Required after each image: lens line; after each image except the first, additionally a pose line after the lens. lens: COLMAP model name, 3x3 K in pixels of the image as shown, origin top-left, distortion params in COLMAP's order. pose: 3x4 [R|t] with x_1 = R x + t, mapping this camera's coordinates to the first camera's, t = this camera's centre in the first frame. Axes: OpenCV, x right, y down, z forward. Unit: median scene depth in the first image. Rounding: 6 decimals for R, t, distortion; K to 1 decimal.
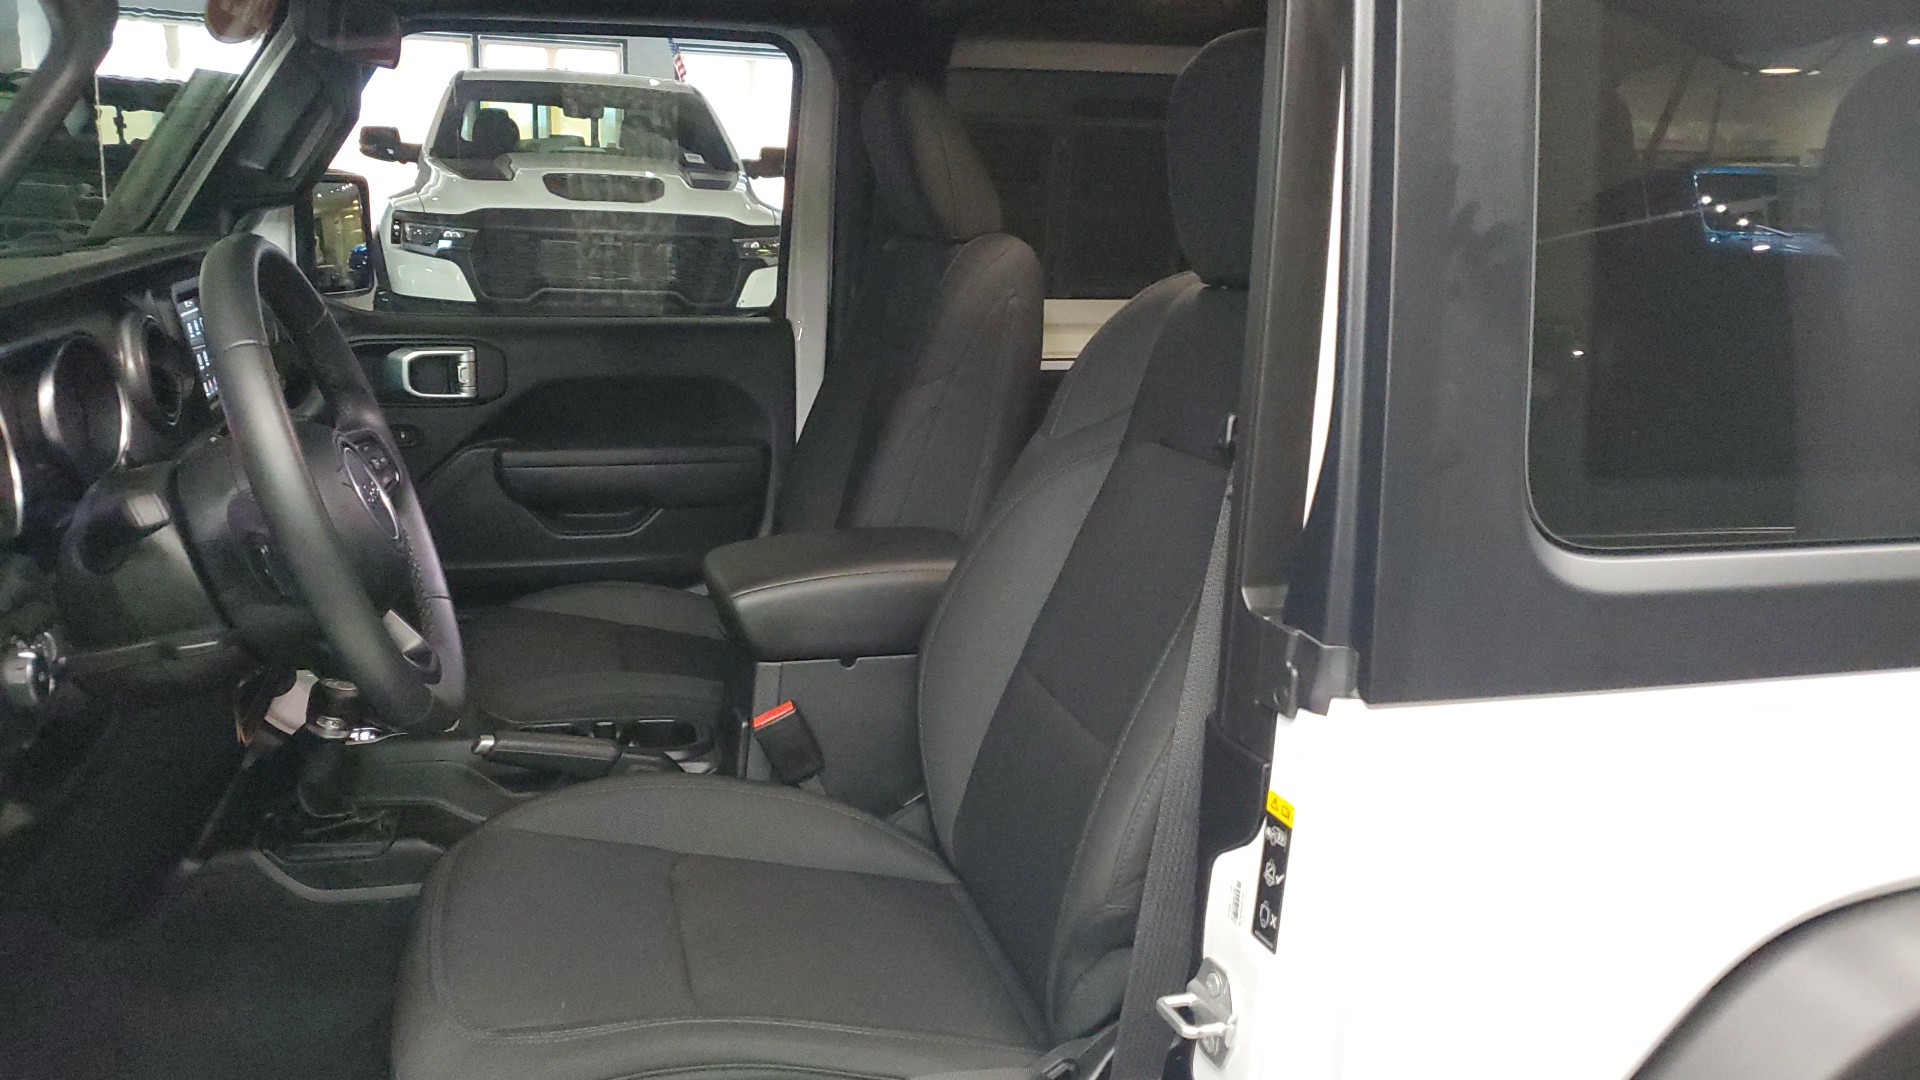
lens RADIAL K [[1491.2, 0, 962.4], [0, 1491.2, 539.2], [0, 0, 1]] dist [0.042757, -0.038983]
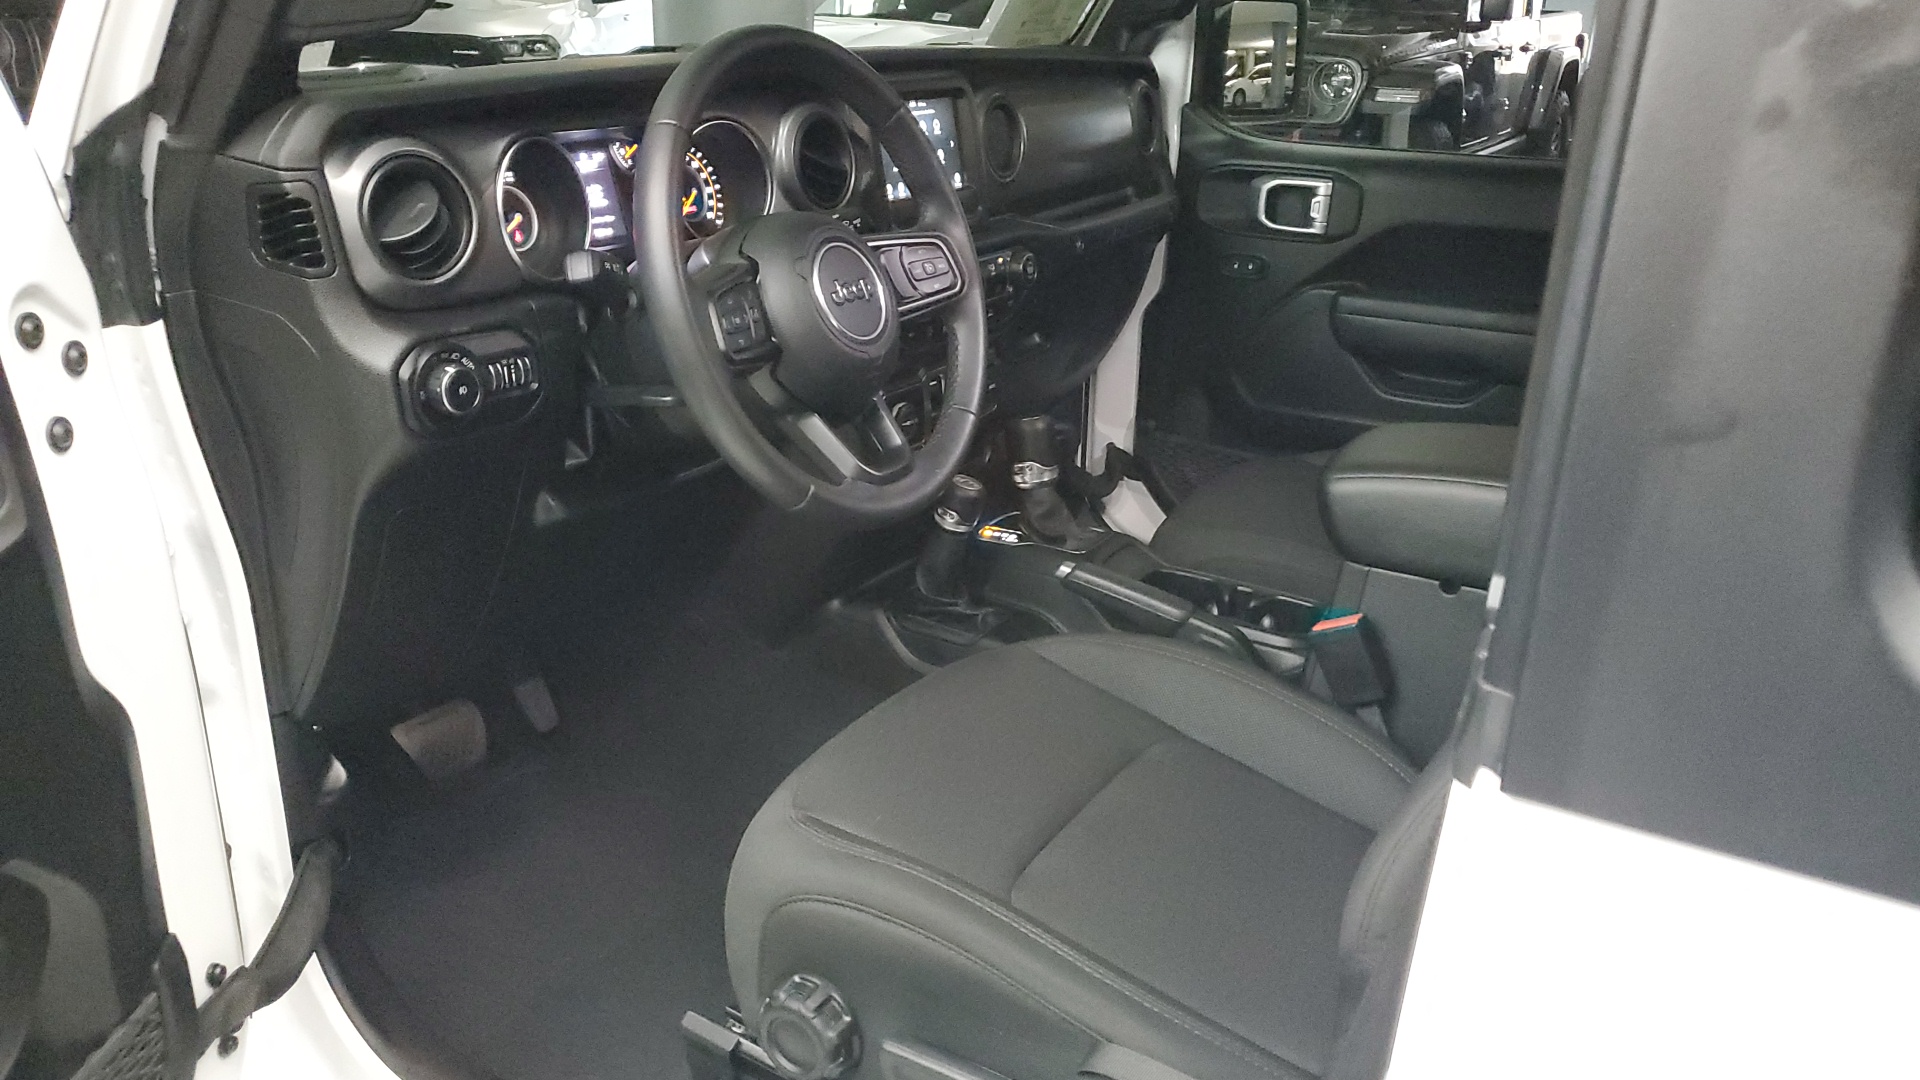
lens RADIAL K [[1491.2, 0, 977.3], [0, 1491.2, 543.6], [0, 0, 1]] dist [0.042757, -0.038983]
pose [[0.691901, 0.234024, -0.683012, 0.298067], [-0.165250, 0.972229, 0.165718, -0.034196], [0.702826, -0.001793, 0.711359, 0.235857]]
